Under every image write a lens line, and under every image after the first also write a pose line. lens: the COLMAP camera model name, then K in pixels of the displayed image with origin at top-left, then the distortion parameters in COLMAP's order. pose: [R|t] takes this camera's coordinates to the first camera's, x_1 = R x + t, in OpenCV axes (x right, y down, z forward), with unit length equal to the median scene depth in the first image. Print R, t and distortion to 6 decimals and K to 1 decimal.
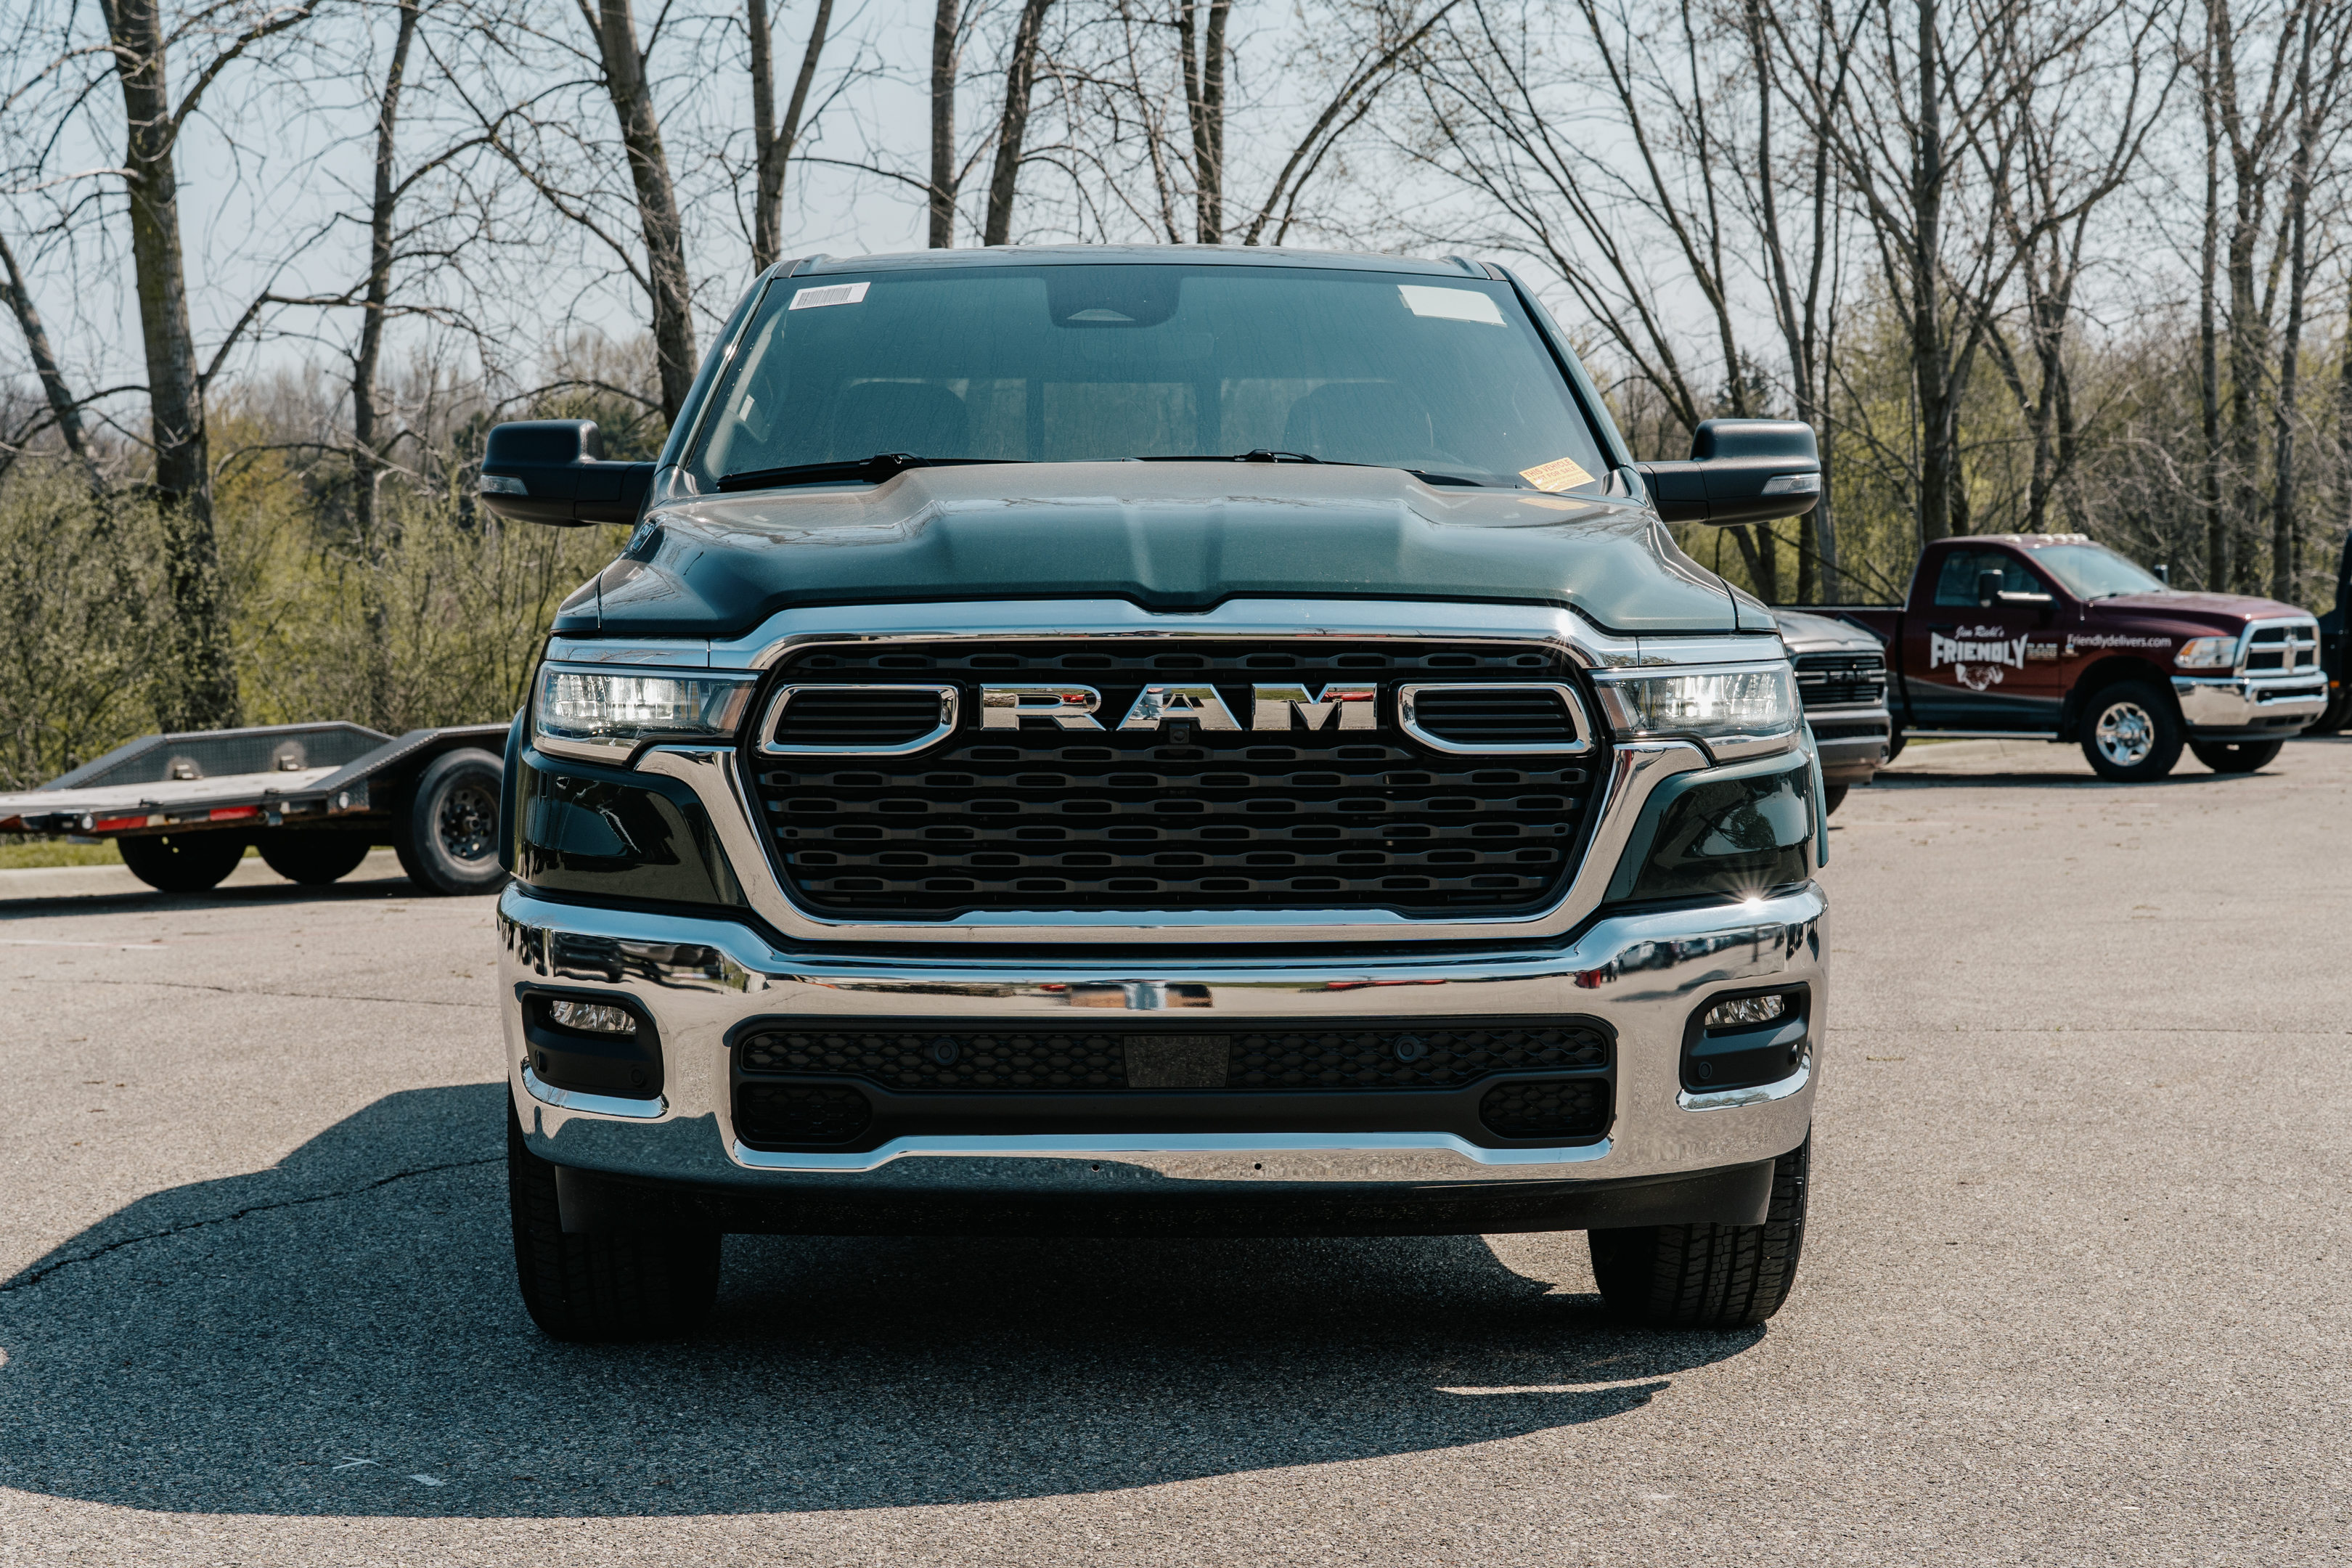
lens RADIAL K [[4061.1, 0, 1206.9], [0, 4061.1, 776.6], [0, 0, 1]] dist [0.007045, 0.130103]
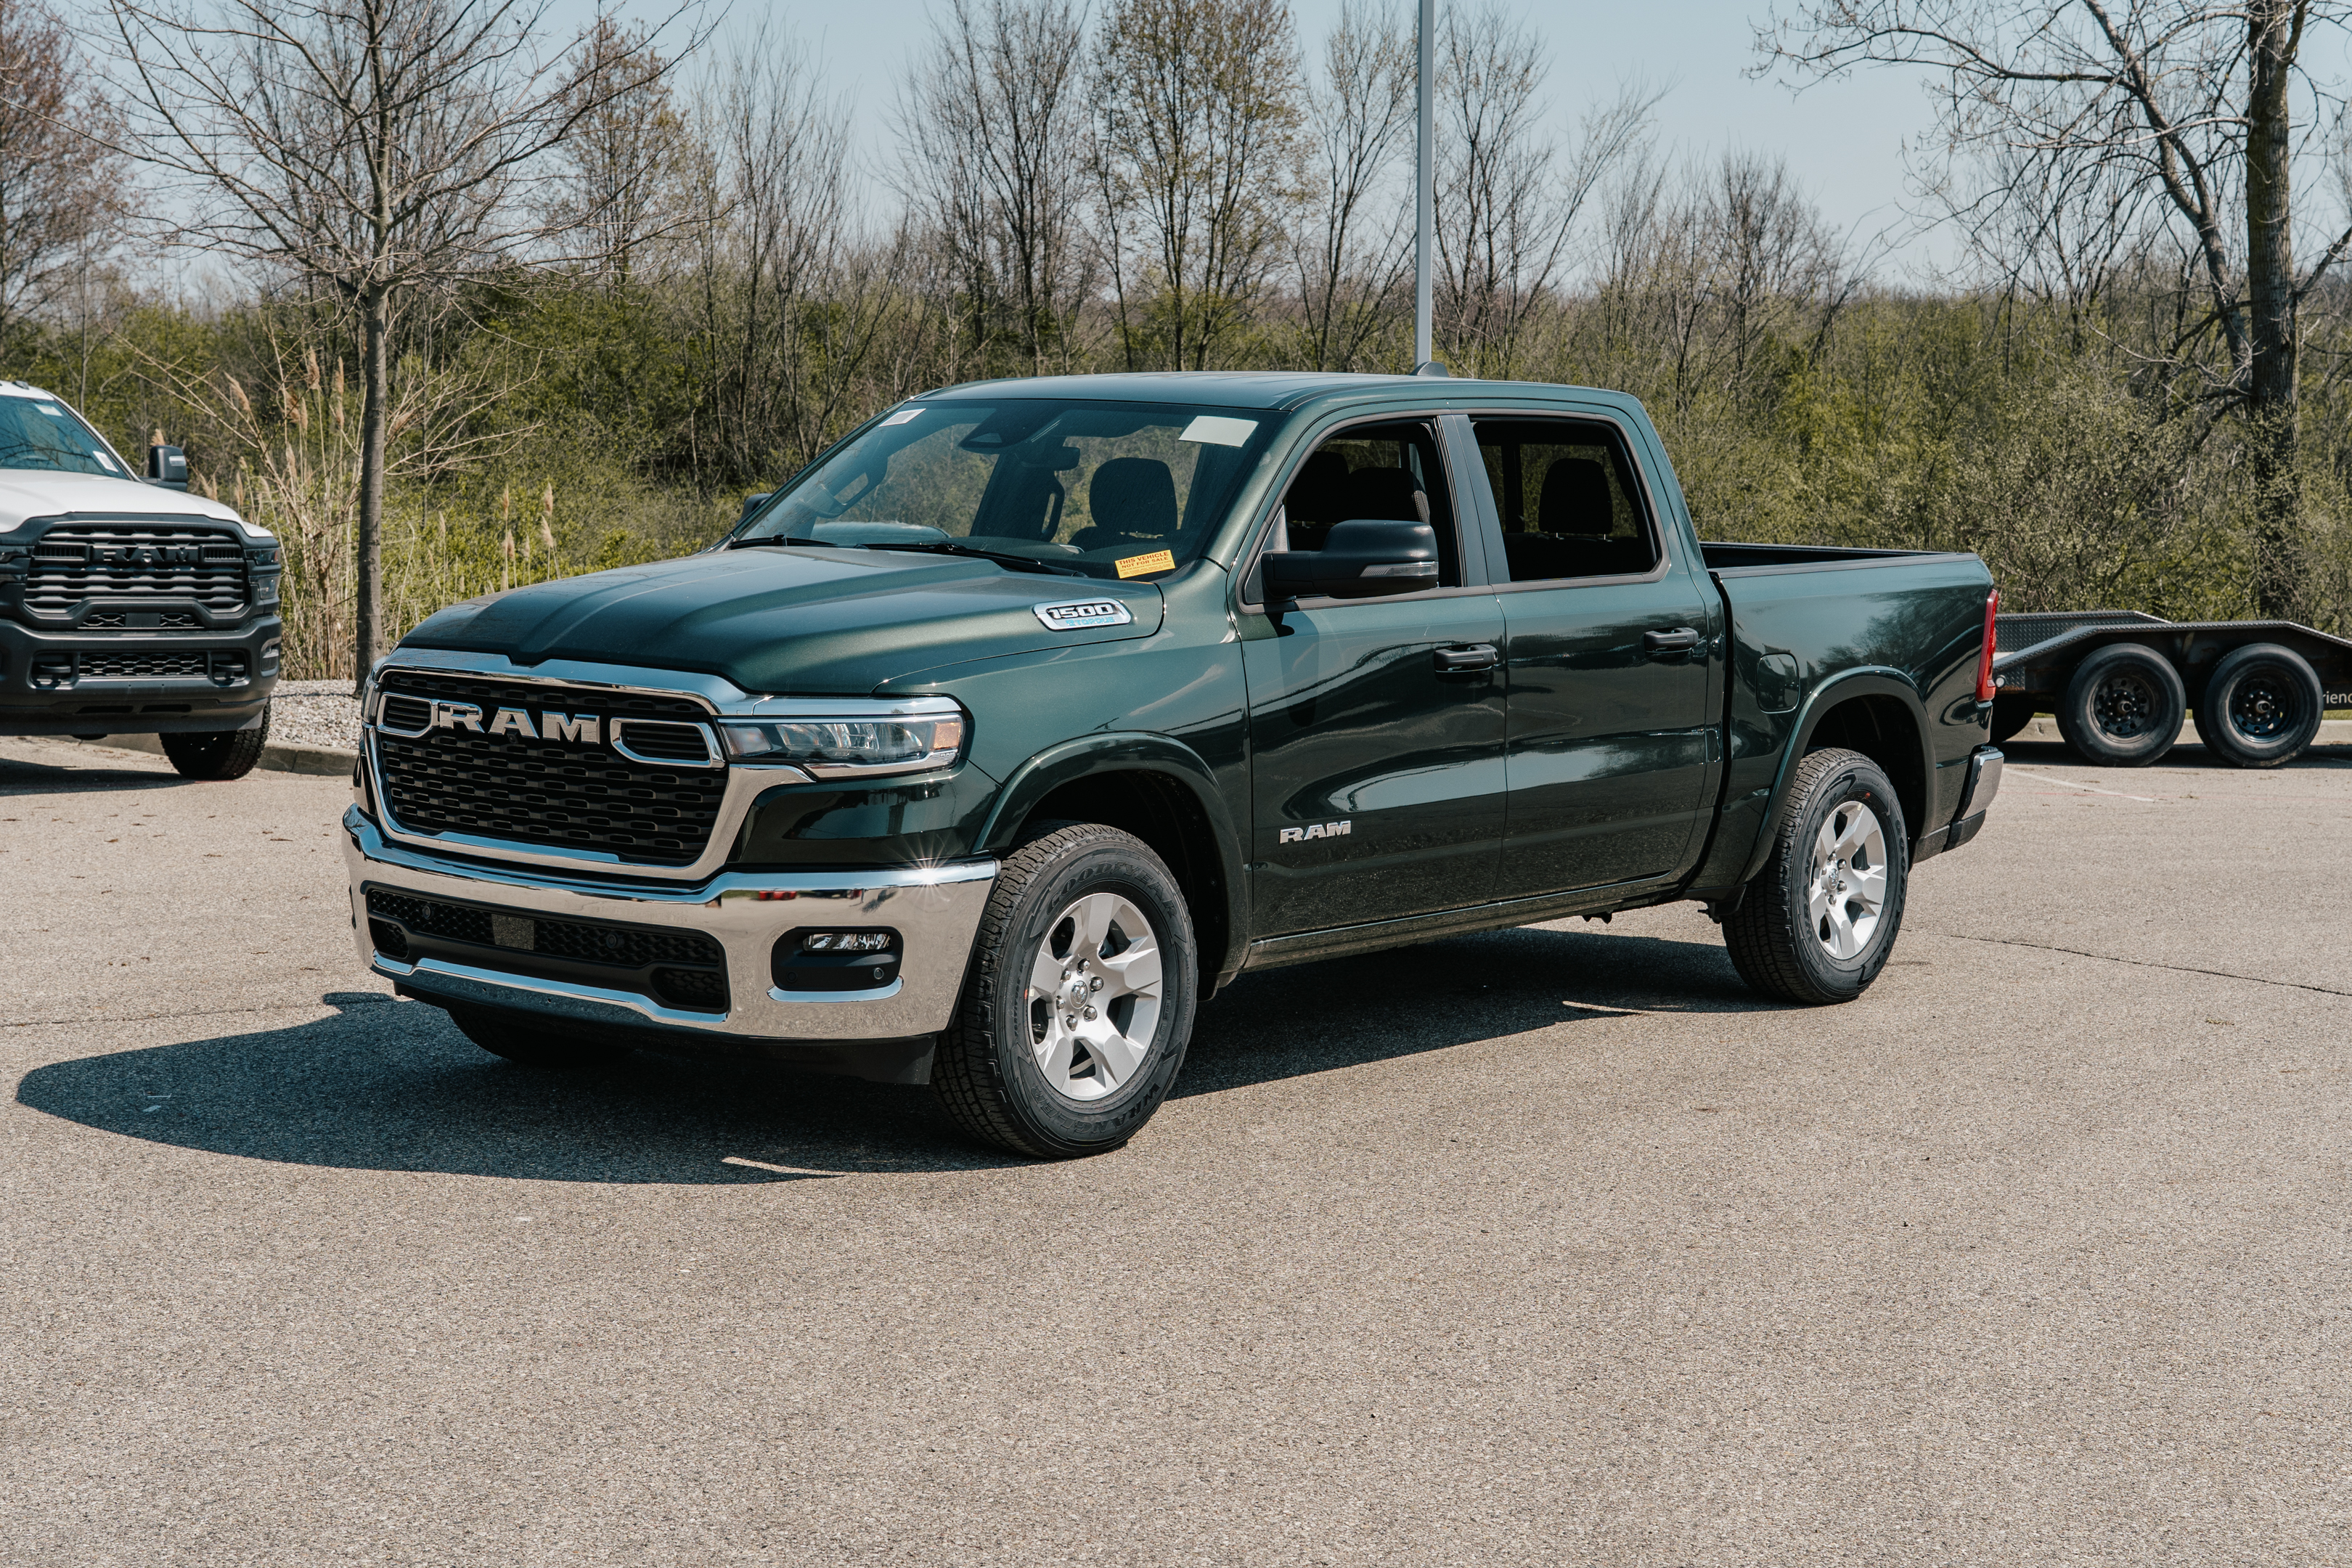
lens RADIAL K [[3644.6, 0, 1176.0], [0, 3644.6, 784.0], [0, 0, 1]] dist [0.011453, 0.033506]
pose [[0.740486, 0.083286, -0.666891, 0.789390], [-0.046140, 0.996250, 0.073187, -0.075078], [0.670486, -0.023423, 0.741553, 0.044196]]
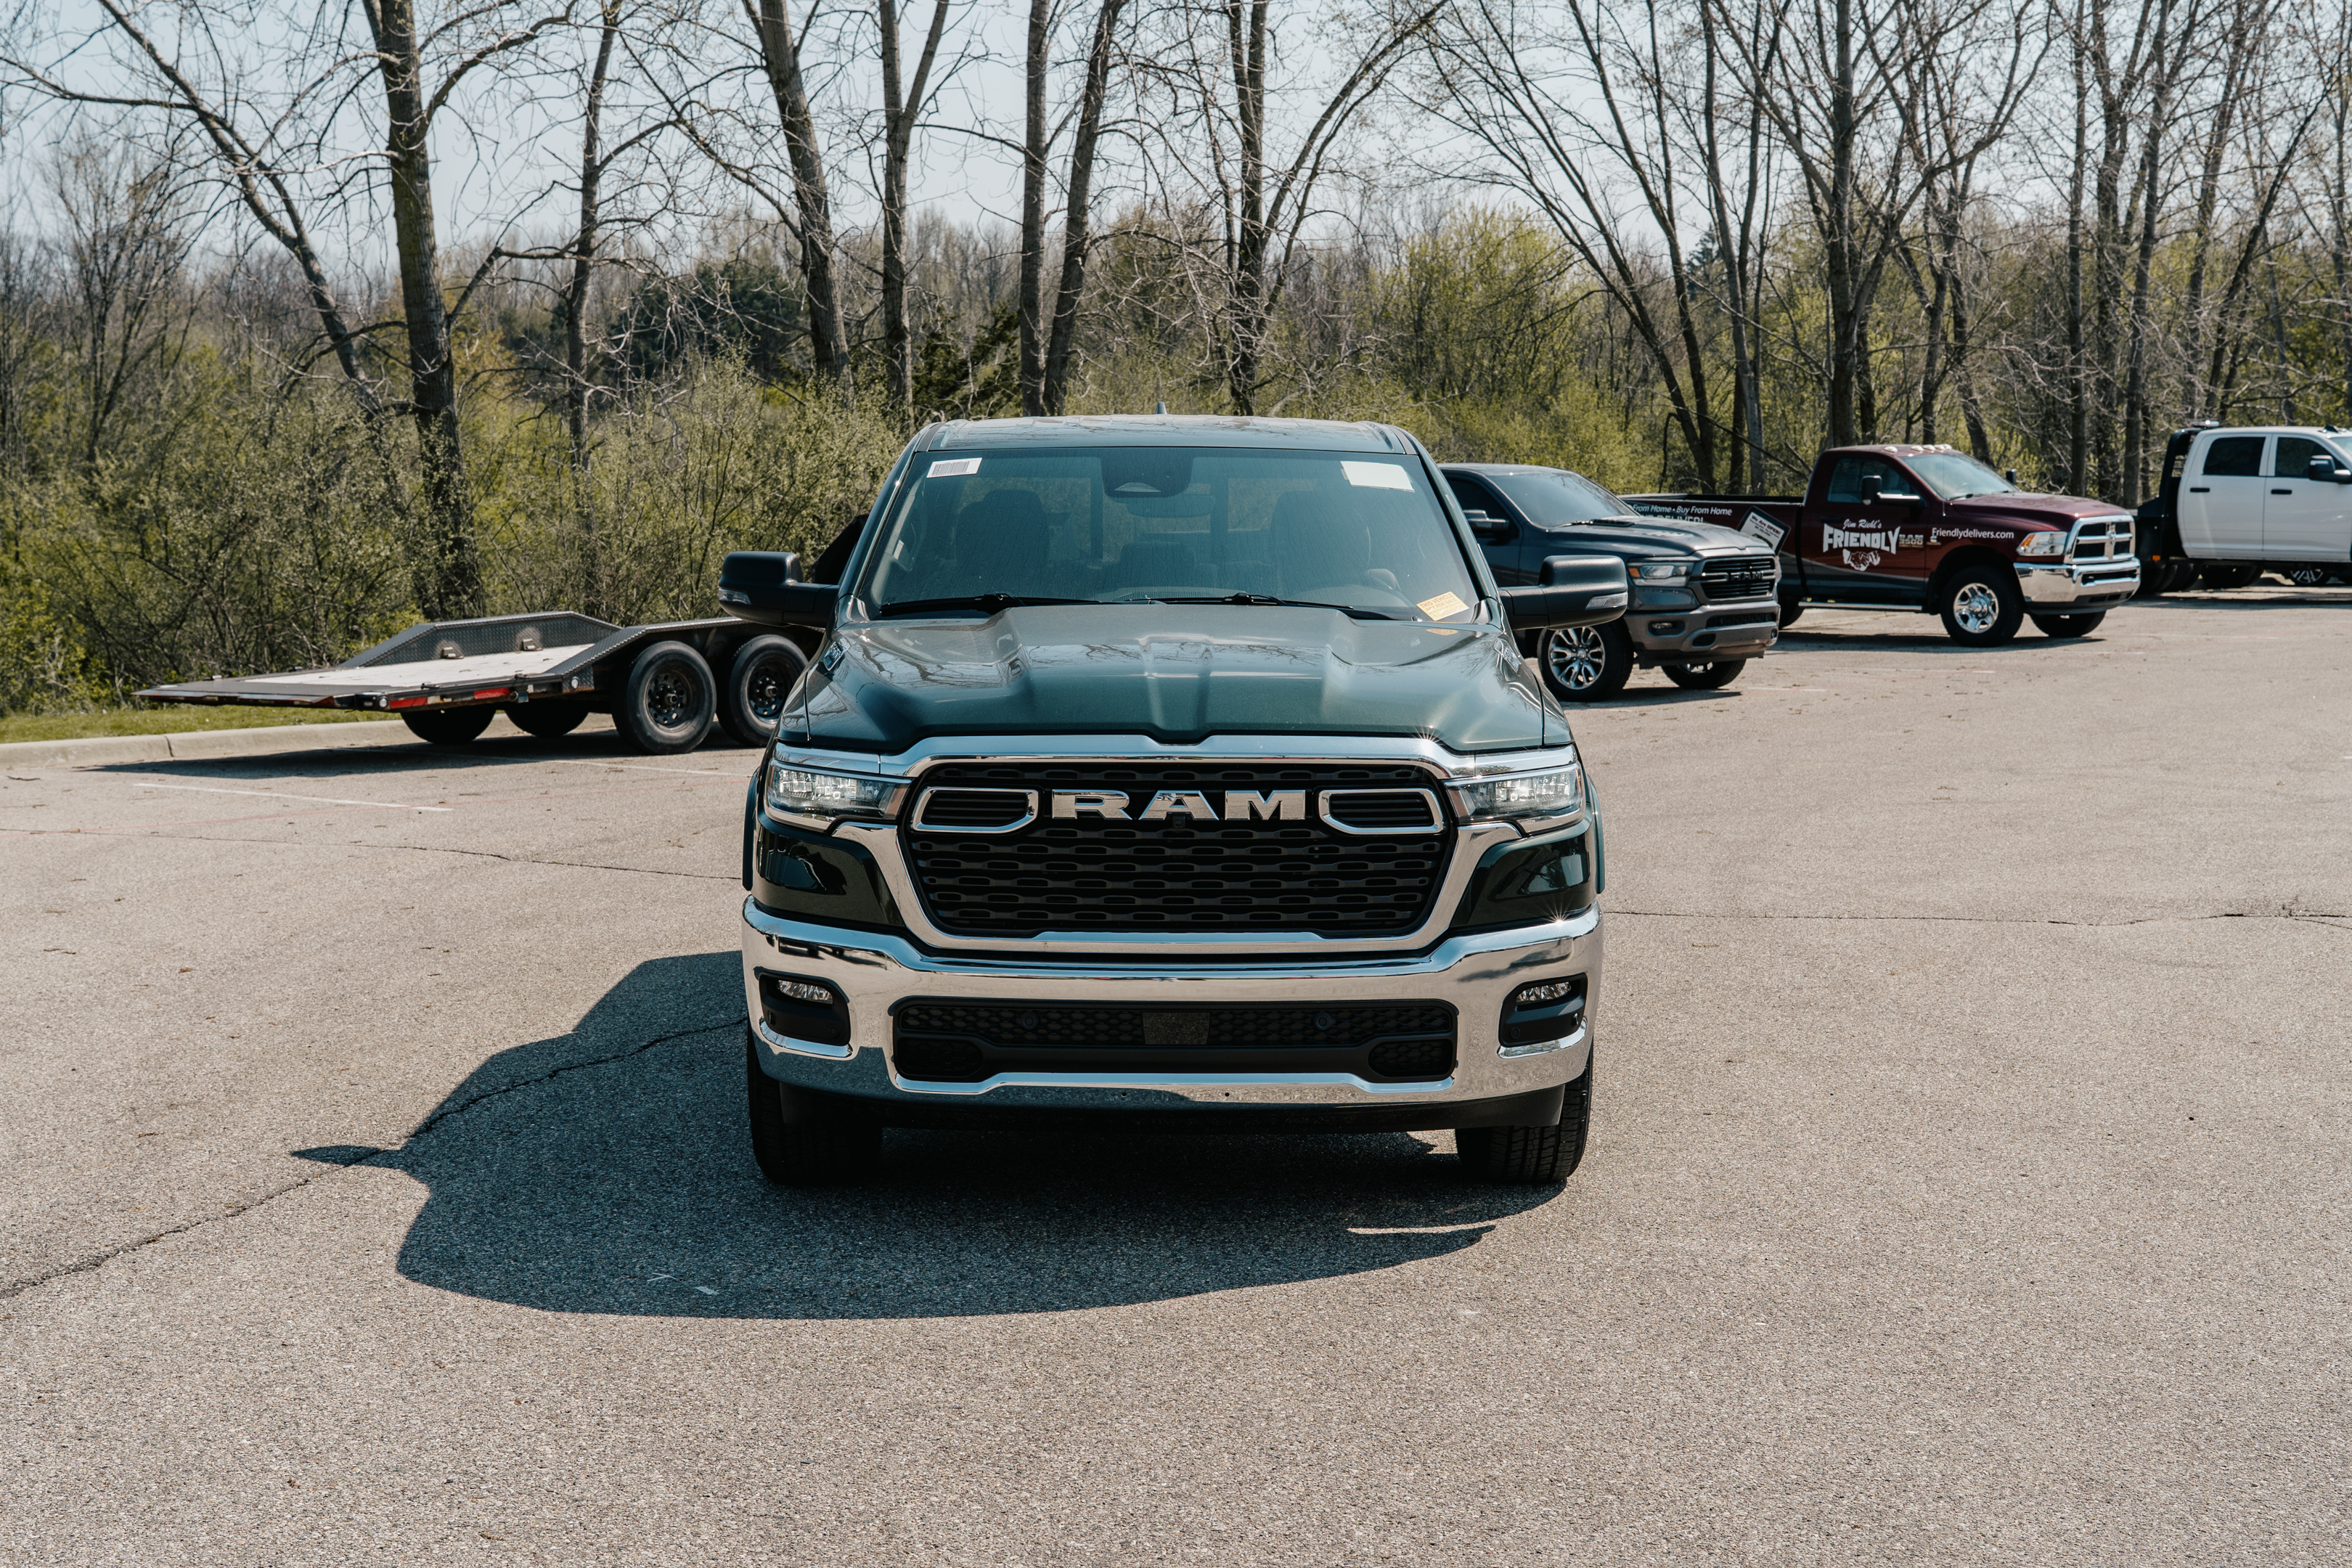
lens RADIAL K [[3399.5, 0, 1176.0], [0, 3399.5, 784.0], [0, 0, 1]] dist [-0.007219, 0.049214]
pose [[0.999699, 0.008522, -0.023023, 0.014598], [-0.007102, 0.998109, 0.061065, -0.069235], [0.023499, -0.060883, 0.997868, -0.204519]]
